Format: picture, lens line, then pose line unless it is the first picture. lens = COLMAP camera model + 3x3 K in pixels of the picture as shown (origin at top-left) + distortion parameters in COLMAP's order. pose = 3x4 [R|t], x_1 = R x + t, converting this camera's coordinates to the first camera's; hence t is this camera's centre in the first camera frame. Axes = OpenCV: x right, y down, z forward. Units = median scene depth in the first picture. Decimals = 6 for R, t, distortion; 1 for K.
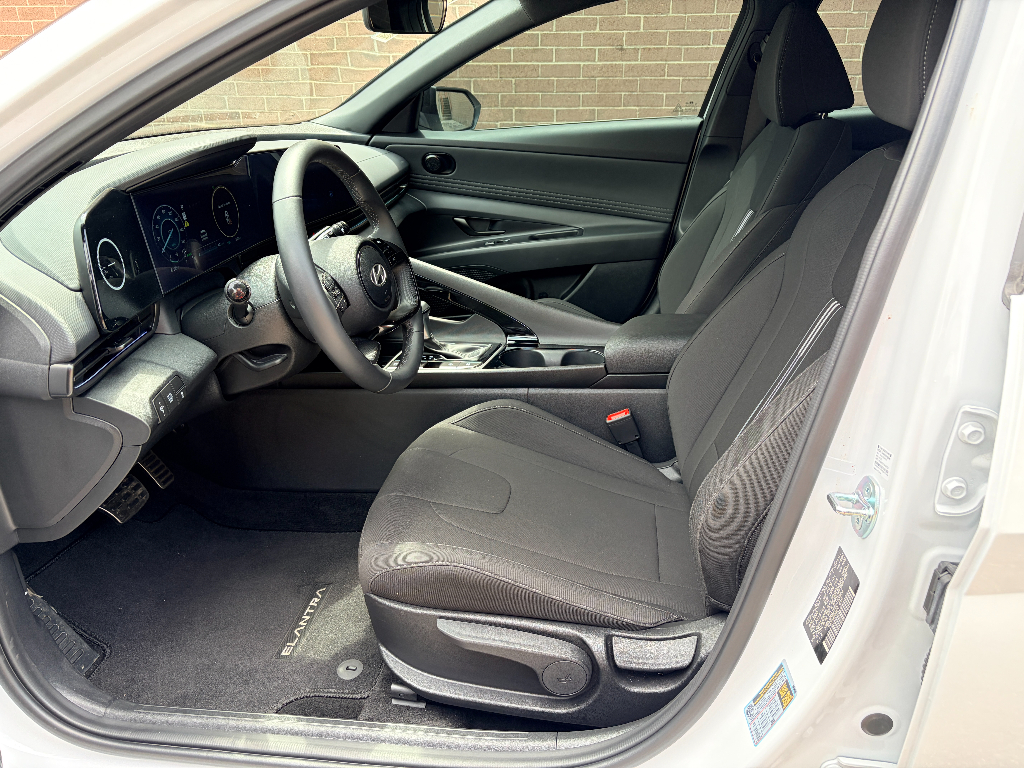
lens RADIAL K [[773.7, 0, 515.7], [0, 773.7, 392.7], [0, 0, 1]] dist [0.044627, -0.050408]
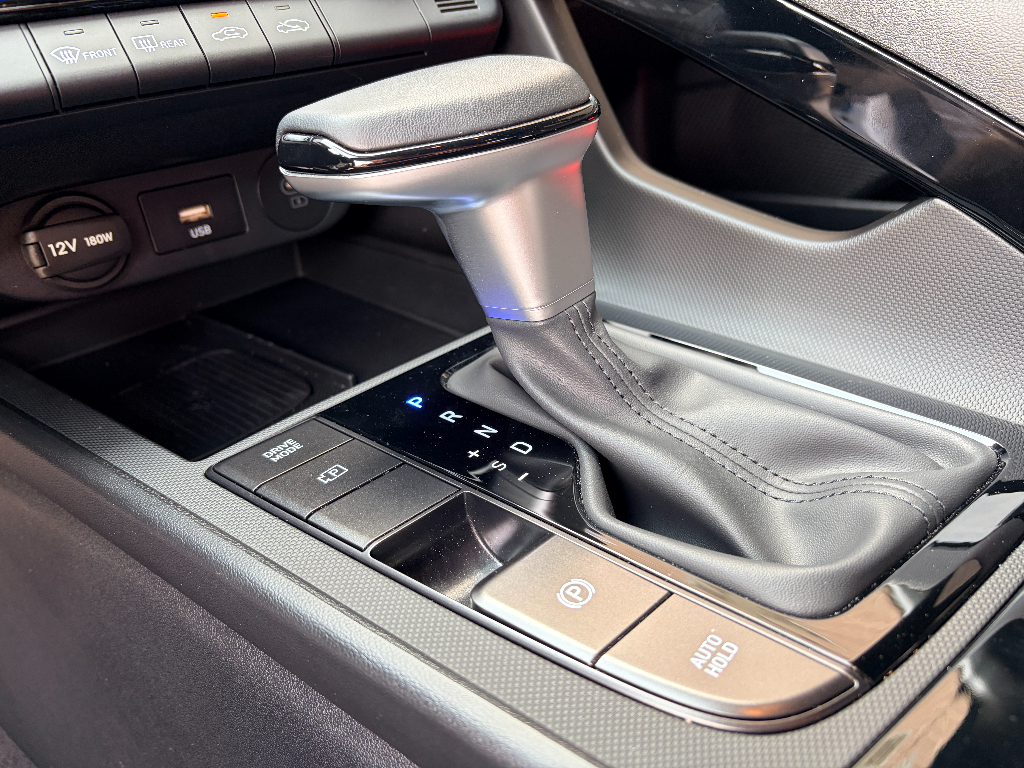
lens RADIAL K [[787.1, 0, 512.7], [0, 787.1, 388.3], [0, 0, 1]] dist [0.022272, -0.057080]
pose [[0.843712, 0.251437, -0.474267, -0.031392], [-0.178546, 0.964658, 0.193794, -0.063660], [0.506233, -0.078828, 0.858787, 0.629405]]
